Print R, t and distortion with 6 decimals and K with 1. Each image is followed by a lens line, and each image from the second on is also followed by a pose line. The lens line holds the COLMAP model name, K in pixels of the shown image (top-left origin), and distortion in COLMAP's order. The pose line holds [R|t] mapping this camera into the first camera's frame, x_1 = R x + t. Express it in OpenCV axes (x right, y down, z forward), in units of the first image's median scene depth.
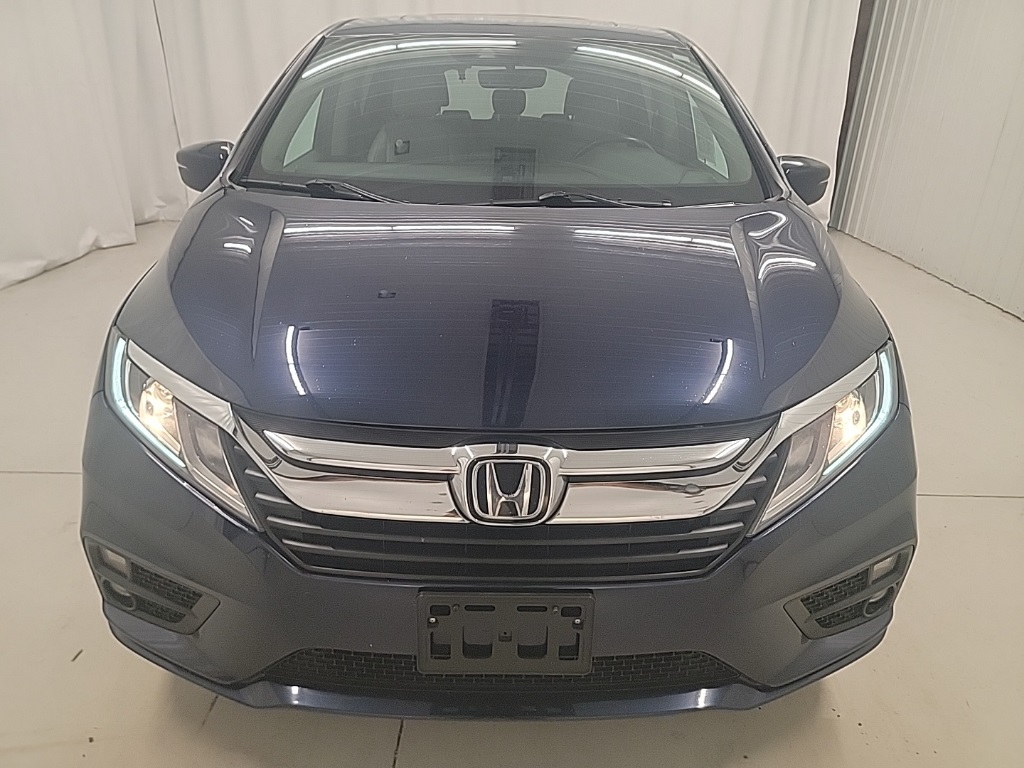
lens RADIAL K [[702.3, 0, 515.1], [0, 702.3, 379.8], [0, 0, 1]] dist [0.050672, -0.027957]
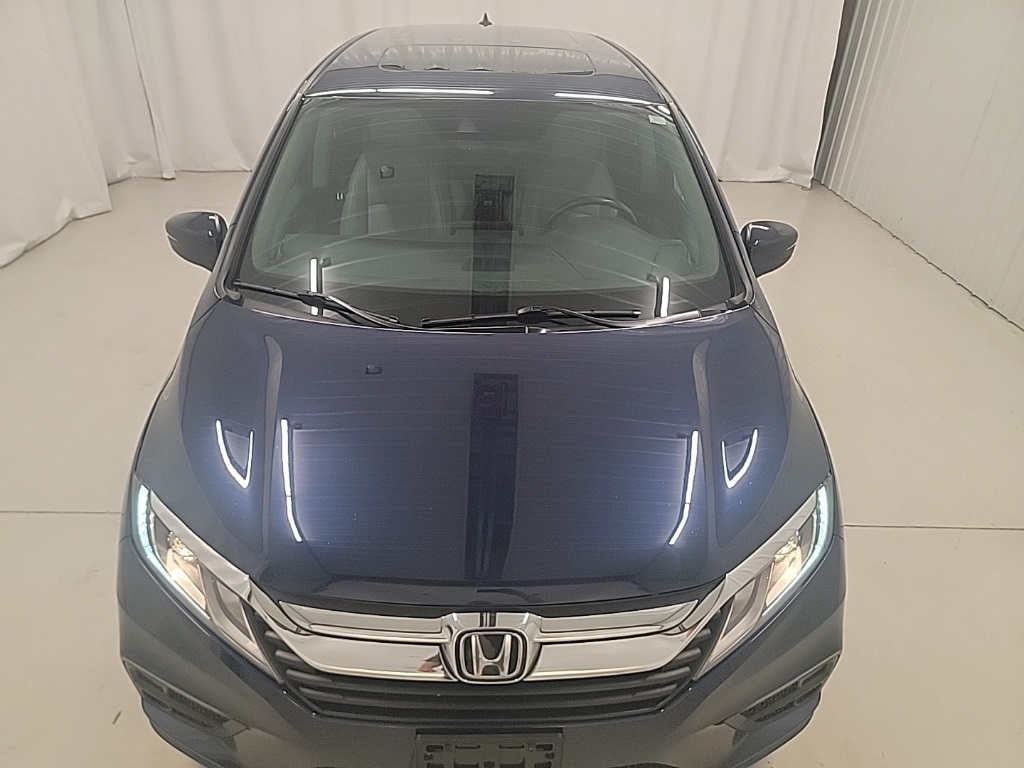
lens RADIAL K [[702.3, 0, 503.6], [0, 702.3, 389.9], [0, 0, 1]] dist [0.050672, -0.027957]
pose [[0.999933, -0.007564, 0.008732, 0.003986], [0.006300, 0.990610, 0.136576, -0.371239], [-0.009683, -0.136512, 0.990591, -0.092711]]
